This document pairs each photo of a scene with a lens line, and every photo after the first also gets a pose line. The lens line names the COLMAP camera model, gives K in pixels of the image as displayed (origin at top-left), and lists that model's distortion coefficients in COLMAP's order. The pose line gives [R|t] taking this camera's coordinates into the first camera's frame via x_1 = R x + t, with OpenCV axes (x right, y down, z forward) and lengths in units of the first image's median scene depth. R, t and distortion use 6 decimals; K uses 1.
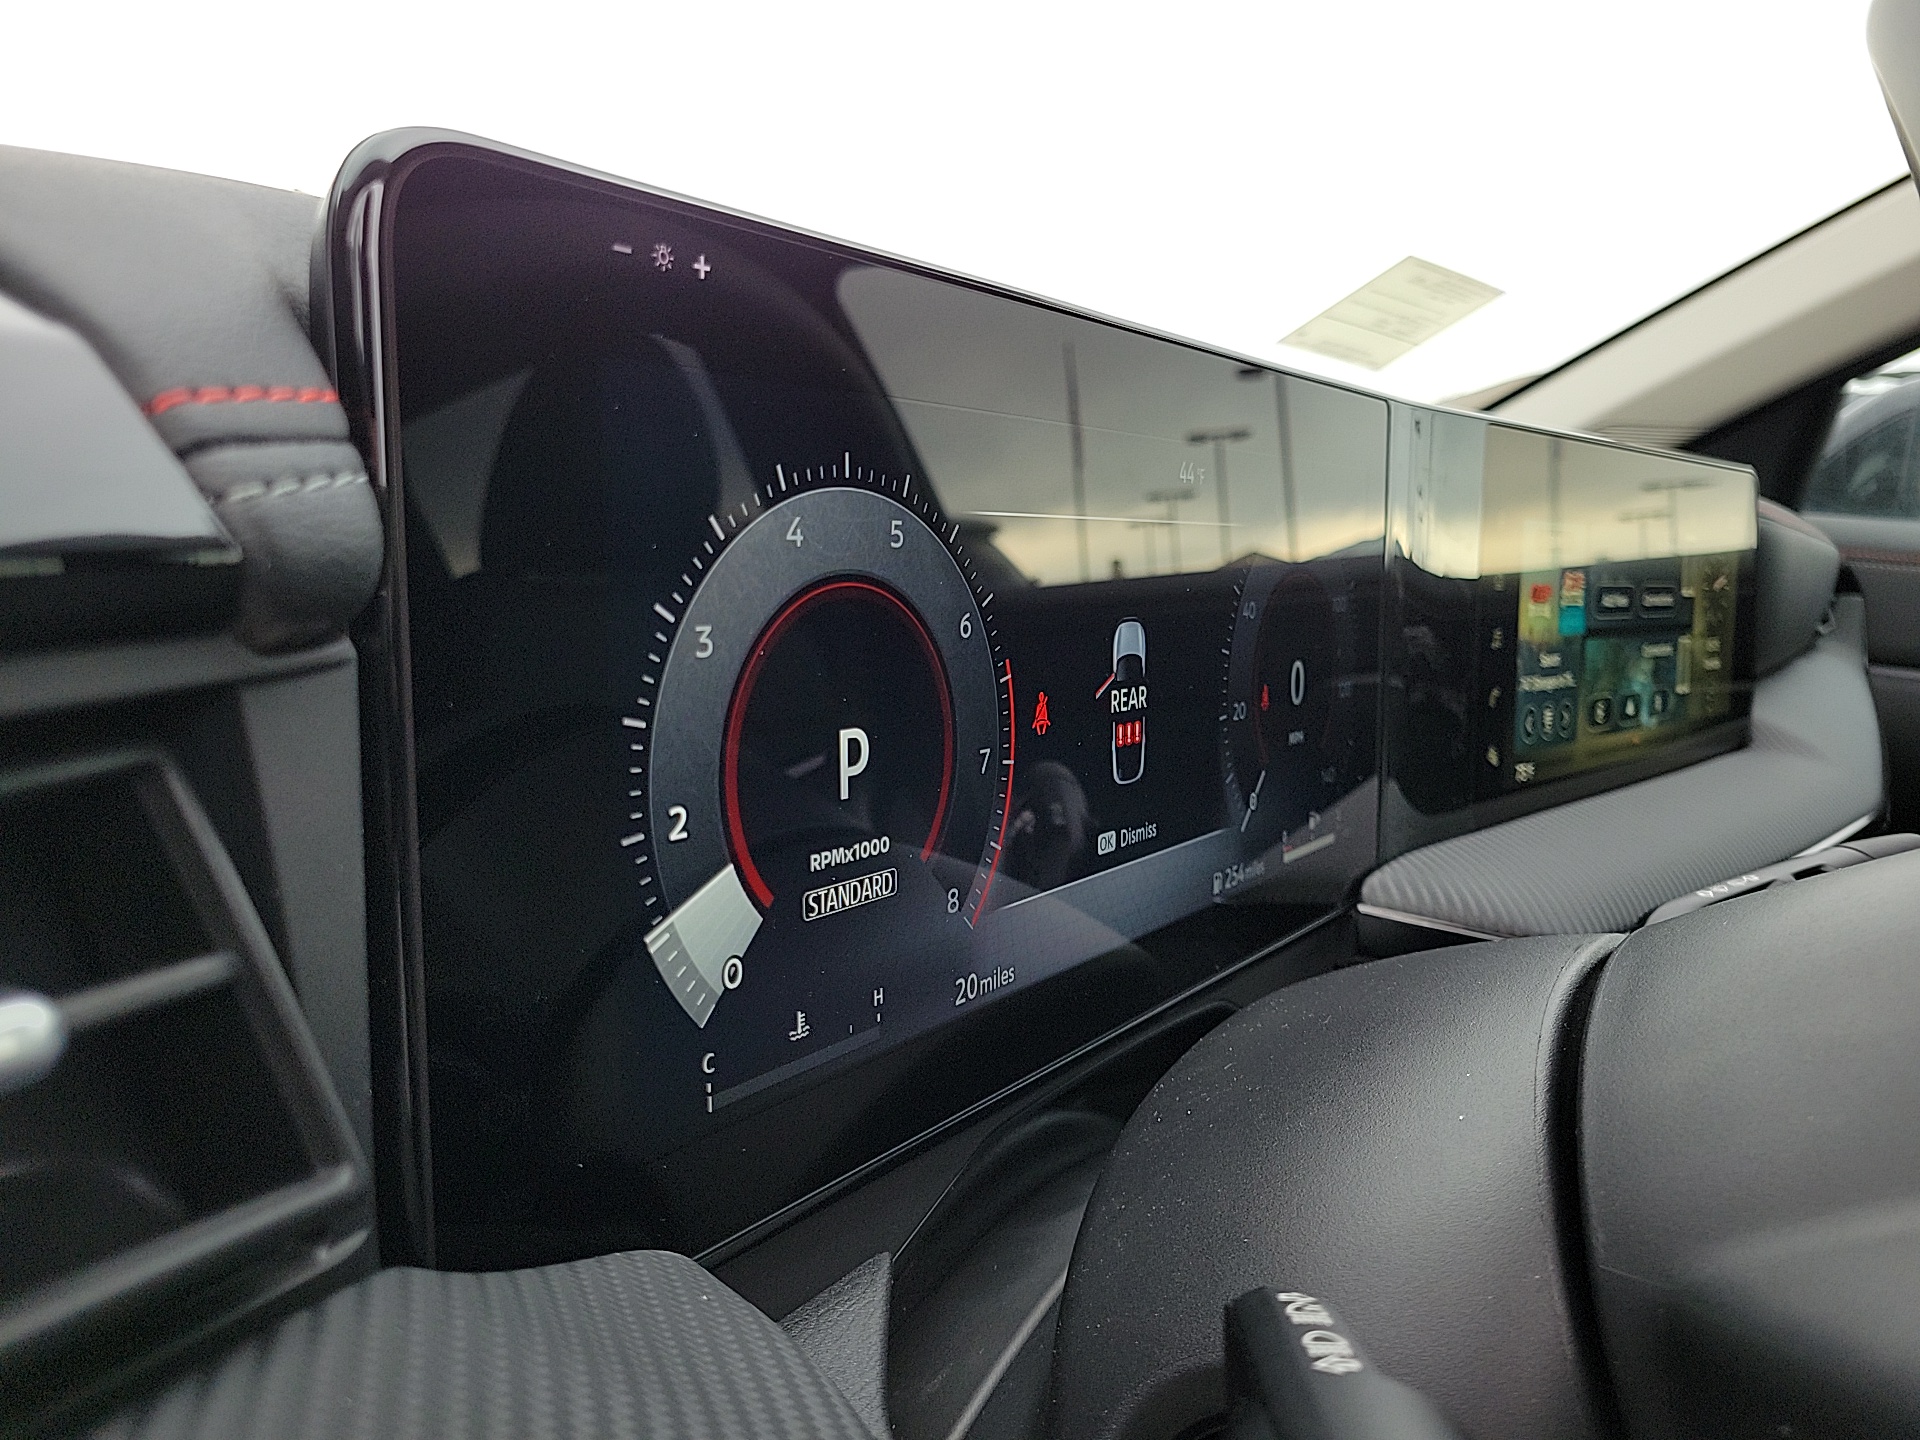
lens RADIAL K [[1470.2, 0, 946.5], [0, 1470.2, 718.4], [0, 0, 1]] dist [0.010438, 0.002269]
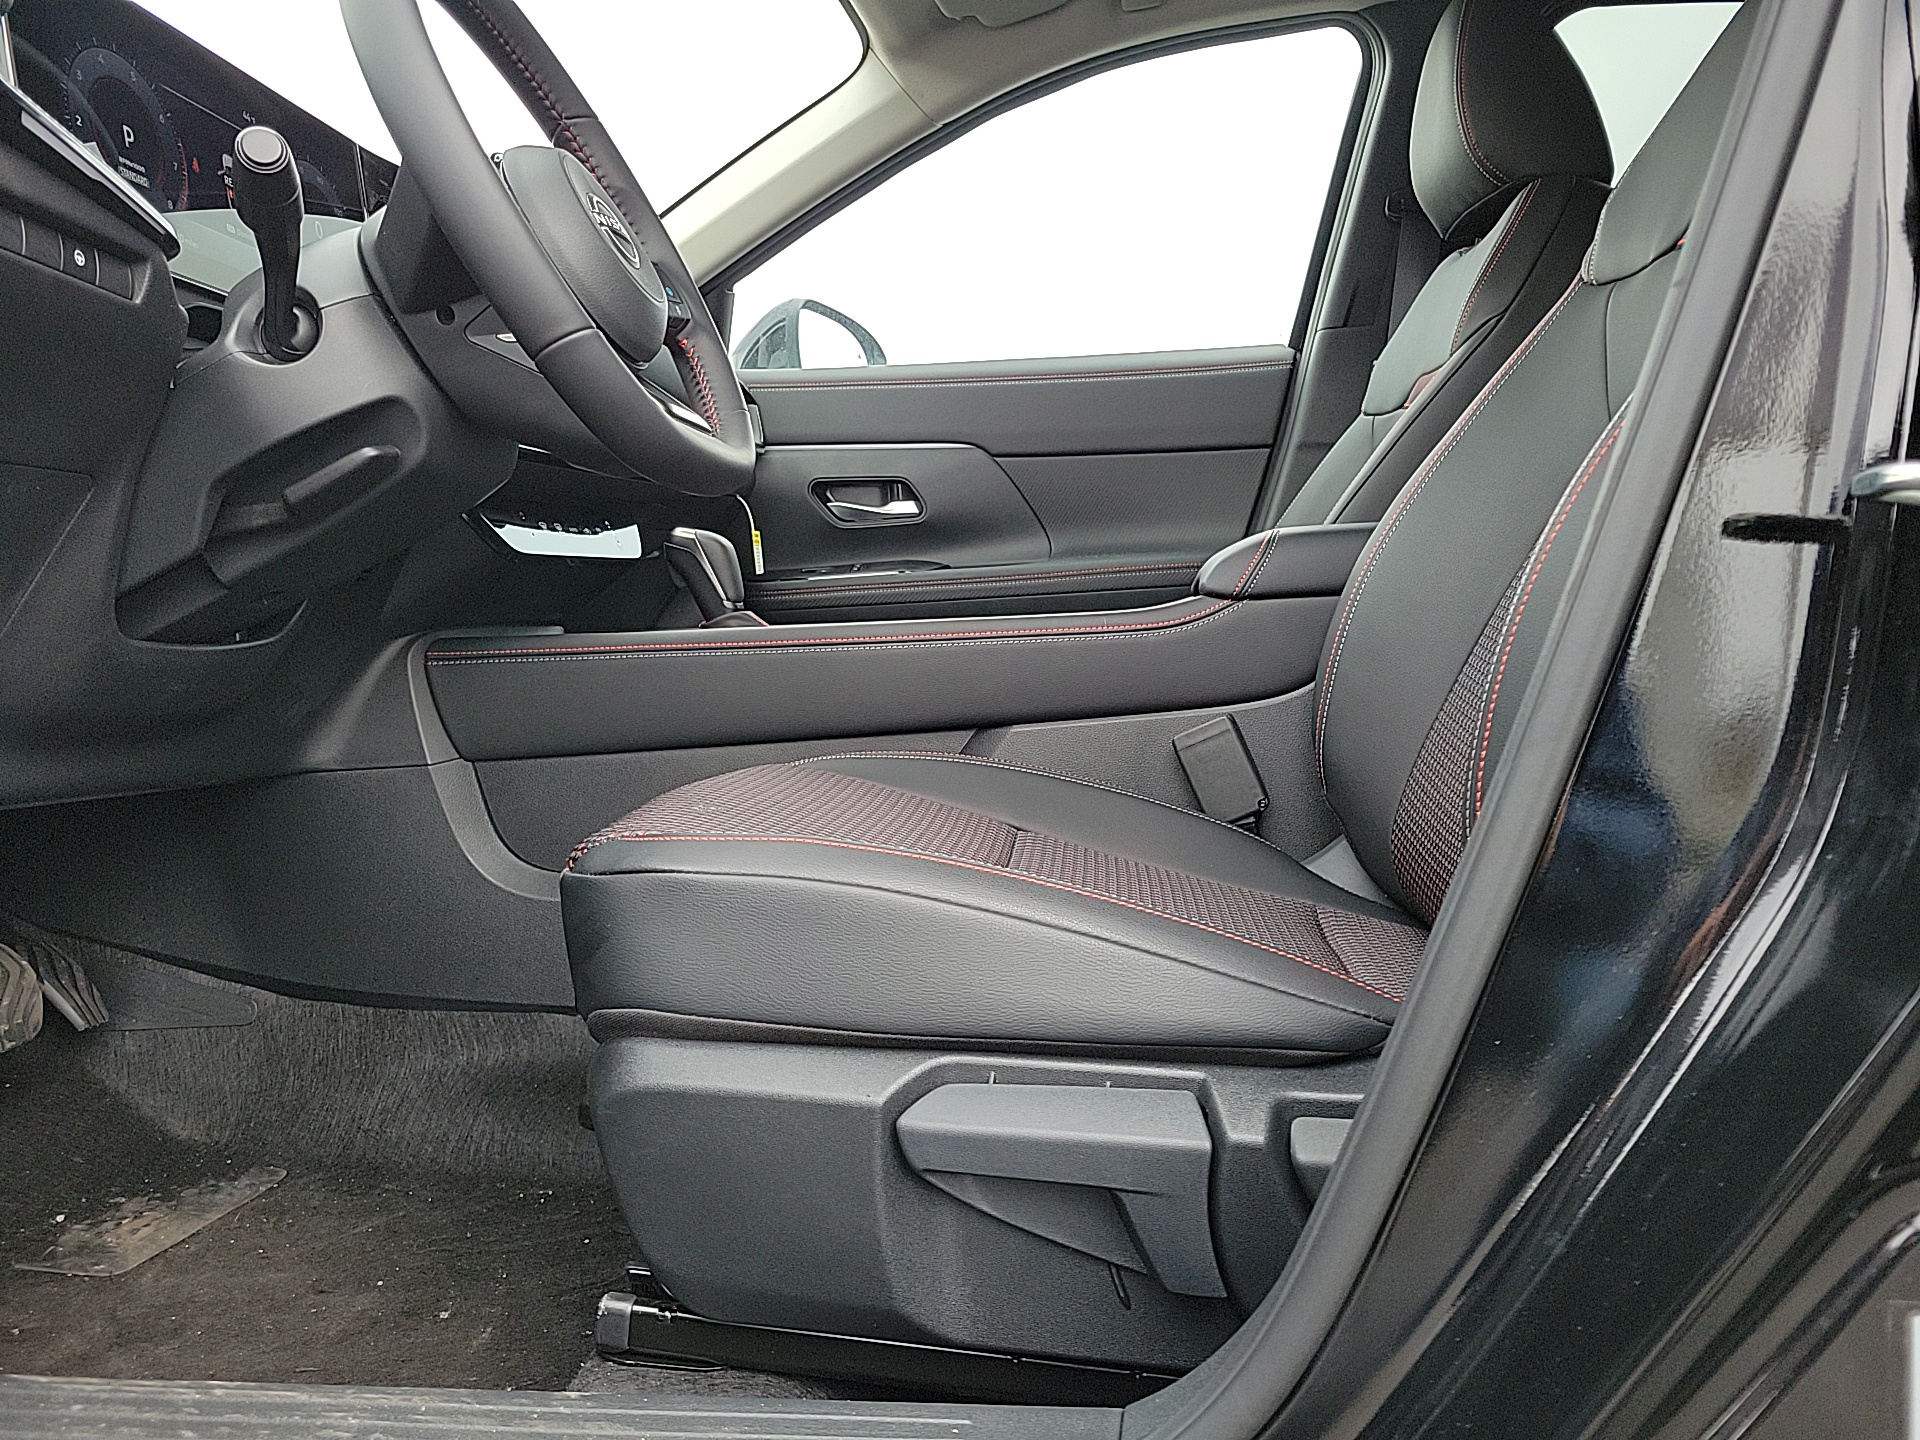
lens RADIAL K [[1433.1, 0, 946.0], [0, 1433.1, 716.6], [0, 0, 1]] dist [0.056342, -0.037681]
pose [[0.874981, -0.121270, 0.468724, -0.153542], [0.155501, 0.987220, -0.034860, 1.755928], [-0.458506, 0.103389, 0.882657, -2.691408]]
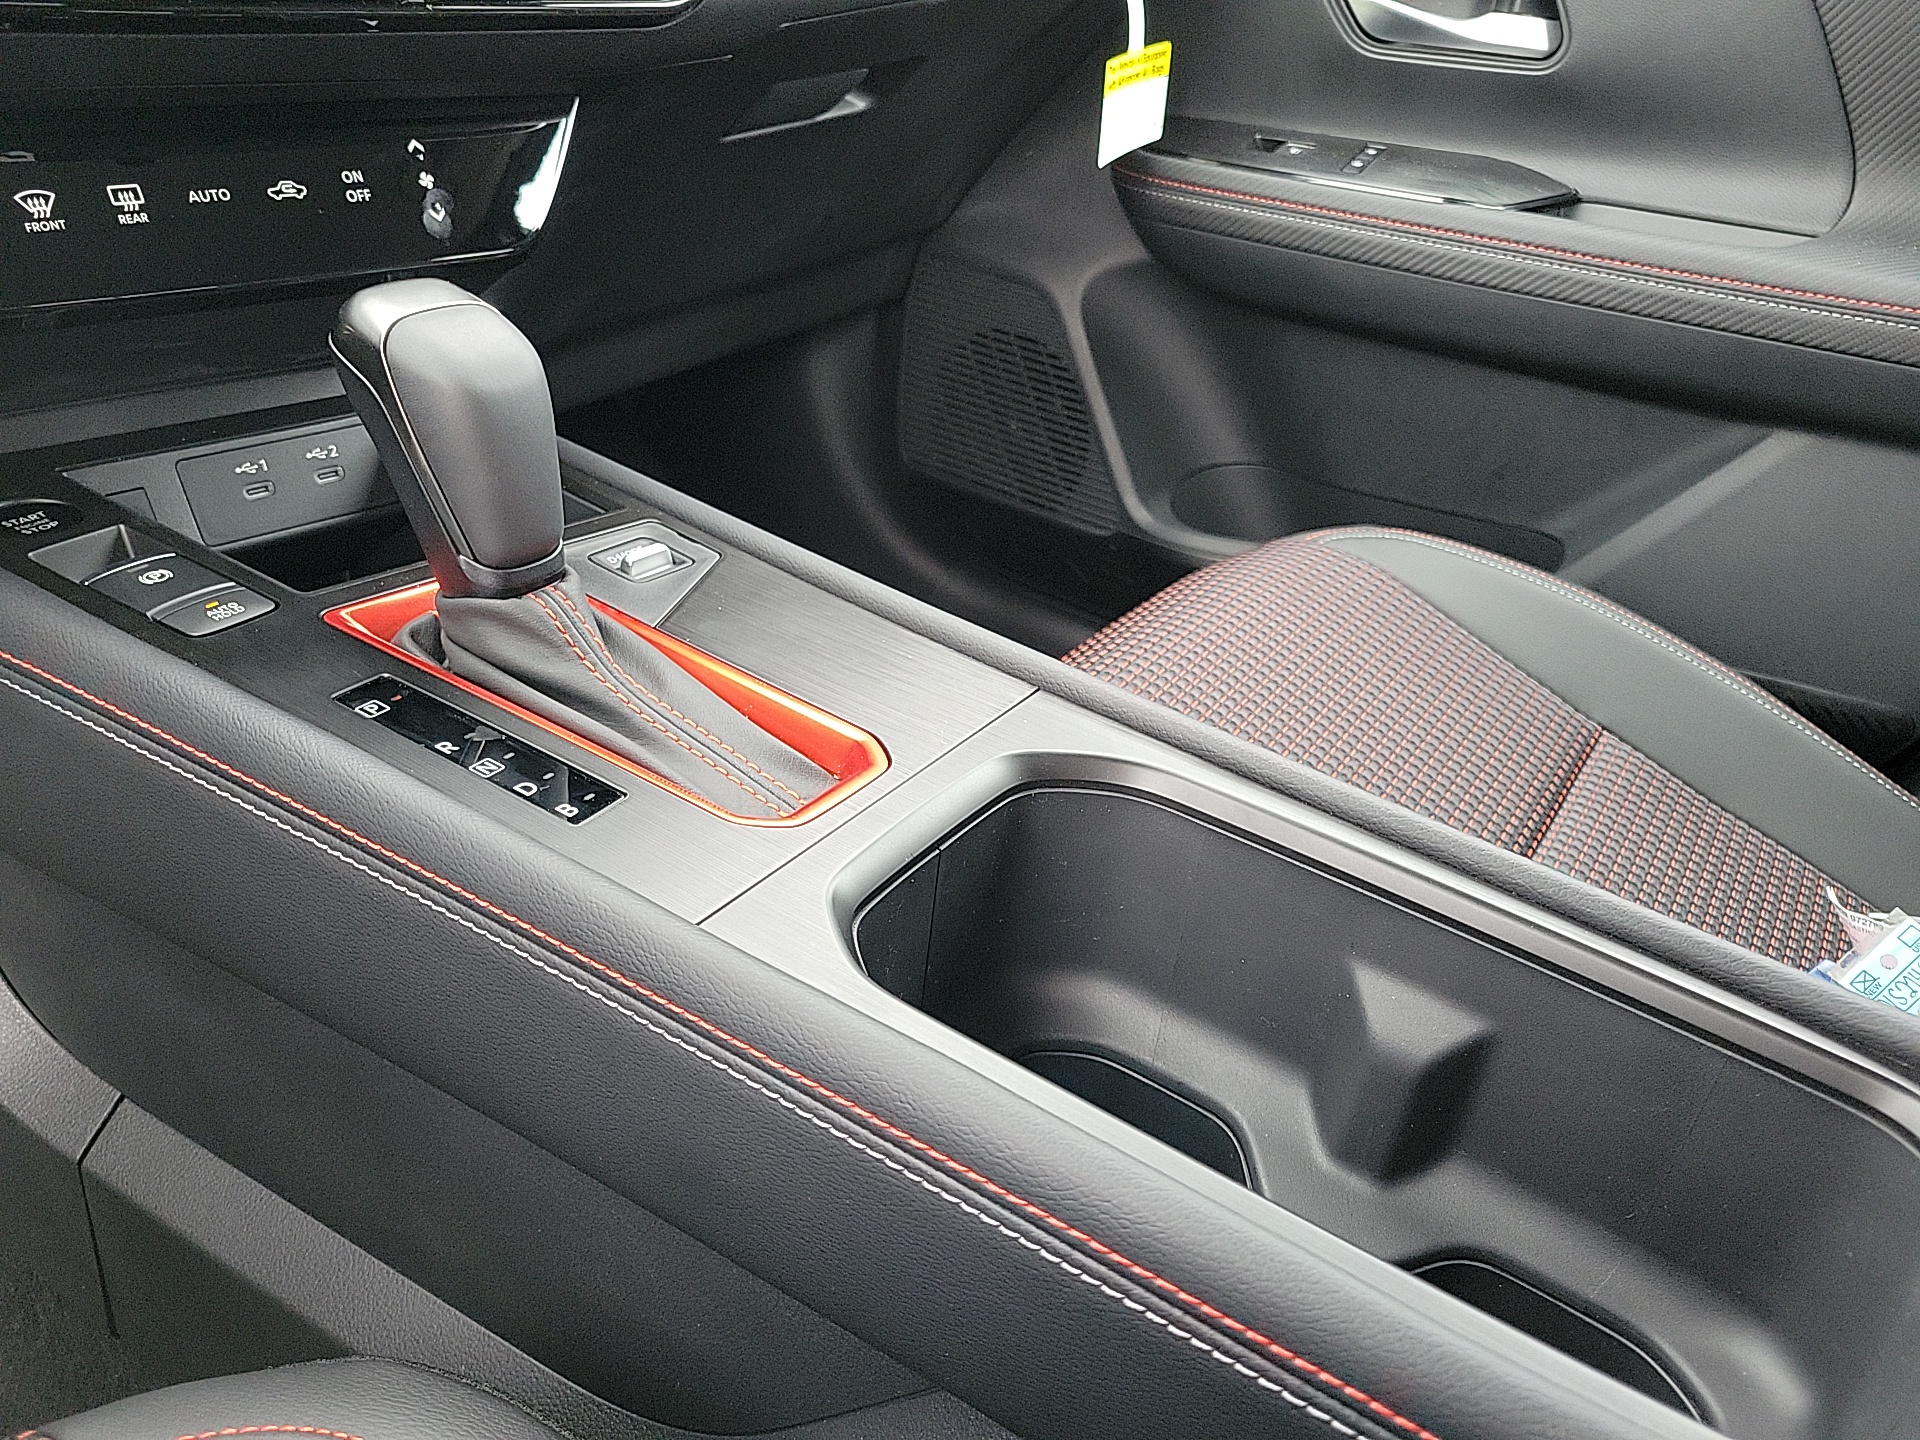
lens RADIAL K [[1457.7, 0, 938.8], [0, 1457.7, 725.2], [0, 0, 1]] dist [0.046289, -0.038812]
pose [[0.999002, 0.033775, 0.029218, 2.104782], [-0.042239, 0.927040, 0.372575, 0.568737], [-0.014503, -0.373438, 0.927542, 0.488997]]
